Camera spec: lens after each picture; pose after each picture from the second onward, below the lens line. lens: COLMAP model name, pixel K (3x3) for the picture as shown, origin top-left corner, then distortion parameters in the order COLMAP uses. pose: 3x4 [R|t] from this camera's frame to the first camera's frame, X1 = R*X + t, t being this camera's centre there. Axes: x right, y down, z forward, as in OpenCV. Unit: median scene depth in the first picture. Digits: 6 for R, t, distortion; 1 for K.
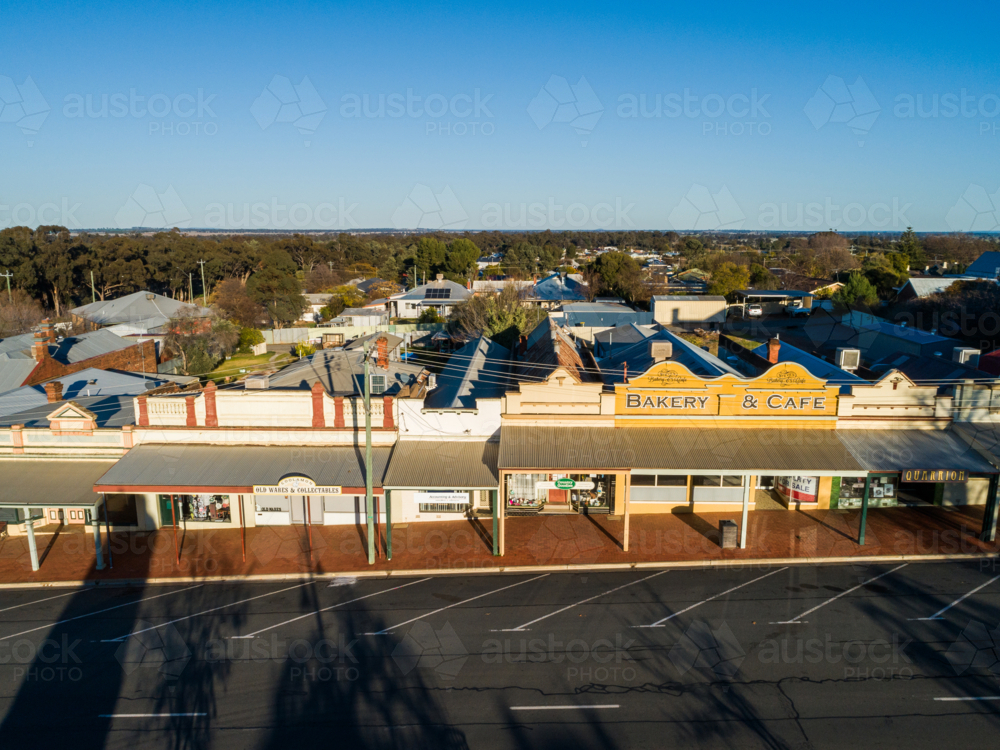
lens RADIAL K [[750.8, 0, 503.6], [0, 750.8, 372.6], [0, 0, 1]] dist [-0.022492, 0.006522]
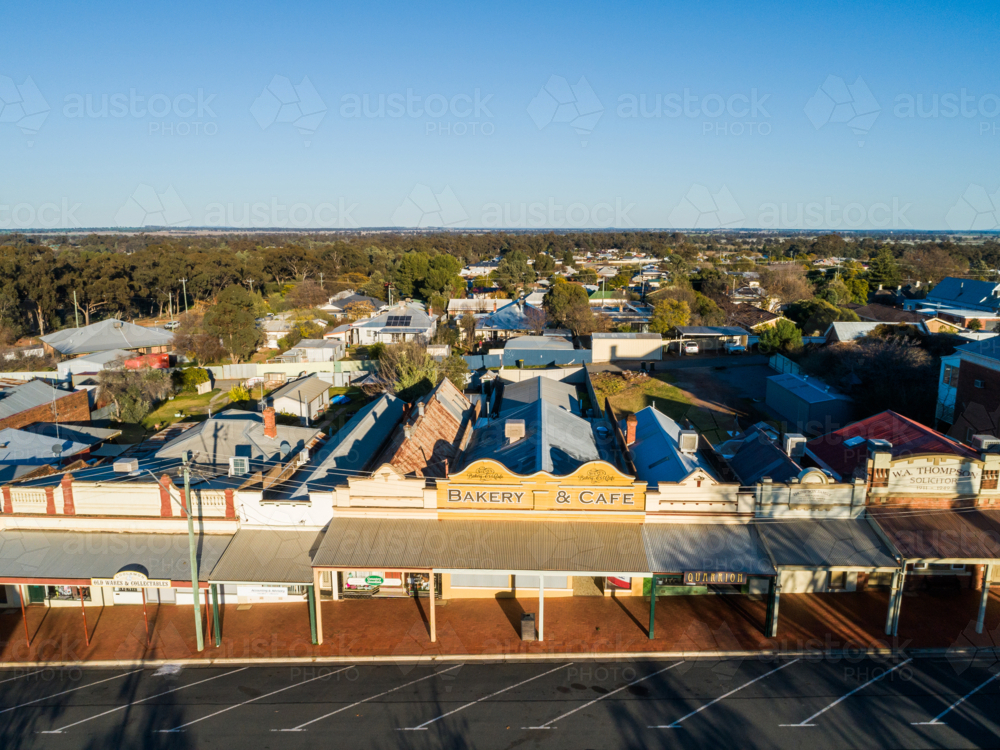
lens RADIAL K [[750.8, 0, 503.6], [0, 750.8, 372.6], [0, 0, 1]] dist [-0.022492, 0.006522]
pose [[0.999899, 0.001937, -0.014104, 0.251427], [-0.001905, 0.999995, 0.002330, -0.136685], [0.014108, -0.002303, 0.999898, -0.066821]]
